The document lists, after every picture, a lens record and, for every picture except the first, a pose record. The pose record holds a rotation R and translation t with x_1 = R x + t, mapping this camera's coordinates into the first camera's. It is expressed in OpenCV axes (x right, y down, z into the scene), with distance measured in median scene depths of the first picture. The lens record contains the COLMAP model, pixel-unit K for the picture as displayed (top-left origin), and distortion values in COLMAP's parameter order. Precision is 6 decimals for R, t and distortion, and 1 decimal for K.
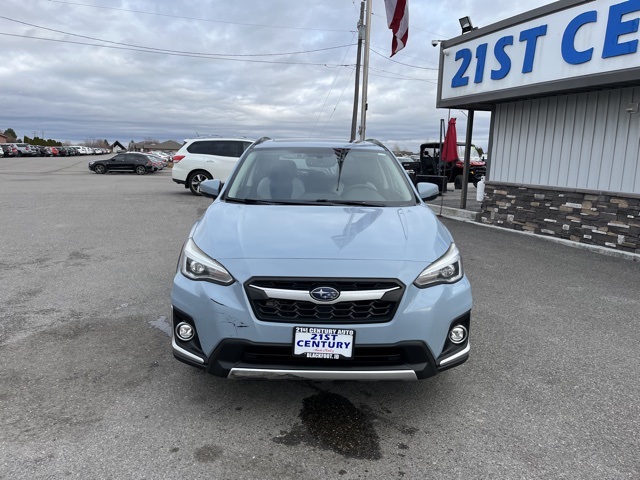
lens RADIAL K [[481.6, 0, 315.0], [0, 481.6, 235.0], [0, 0, 1]] dist [0.074539, -0.099601]
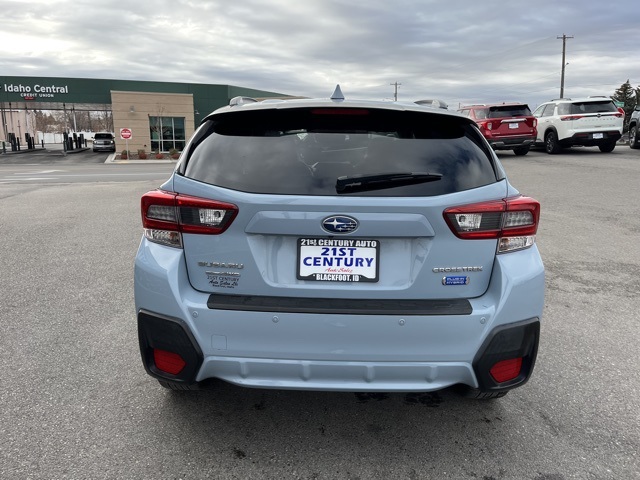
lens RADIAL K [[481.6, 0, 315.0], [0, 481.6, 235.0], [0, 0, 1]] dist [0.074539, -0.099601]
pose [[-0.998789, -0.040665, 0.027706, 0.006497], [-0.028266, 0.935038, 0.353420, -0.171866], [-0.040278, 0.352209, -0.935054, 1.089596]]
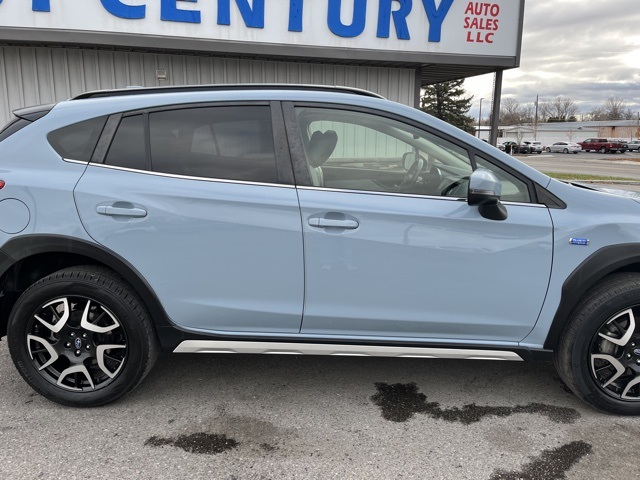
lens RADIAL K [[481.0, 0, 317.0], [0, 481.0, 234.9], [0, 0, 1]] dist [0.097522, -0.135684]
pose [[0.039447, -0.225539, 0.973435, -0.392767], [0.155759, 0.963673, 0.216965, -0.099546], [-0.987007, 0.143063, 0.073144, 0.602504]]
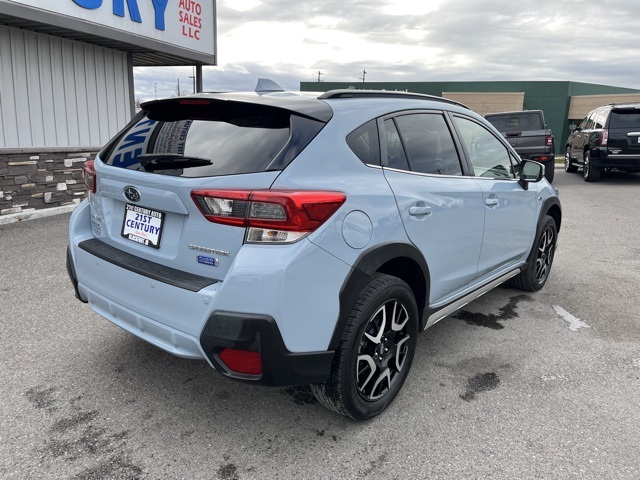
lens RADIAL K [[481.6, 0, 315.0], [0, 481.6, 235.0], [0, 0, 1]] dist [0.074539, -0.099601]
pose [[-0.757813, -0.191208, 0.623826, -0.257160], [0.048077, 0.937134, 0.345643, -0.164635], [-0.650698, 0.291925, -0.700979, 1.005380]]
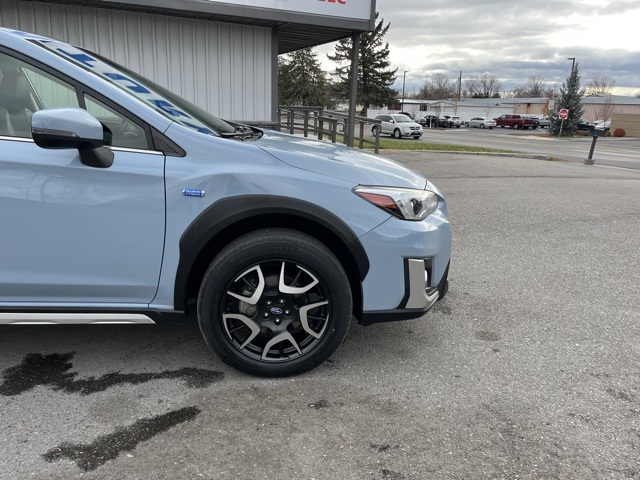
lens RADIAL K [[481.6, 0, 315.0], [0, 481.6, 235.0], [0, 0, 1]] dist [0.074539, -0.099601]
pose [[-0.083127, -0.282362, 0.955699, -0.368668], [0.123657, 0.948684, 0.291045, -0.055520], [-0.988837, 0.142373, -0.043946, 0.421908]]
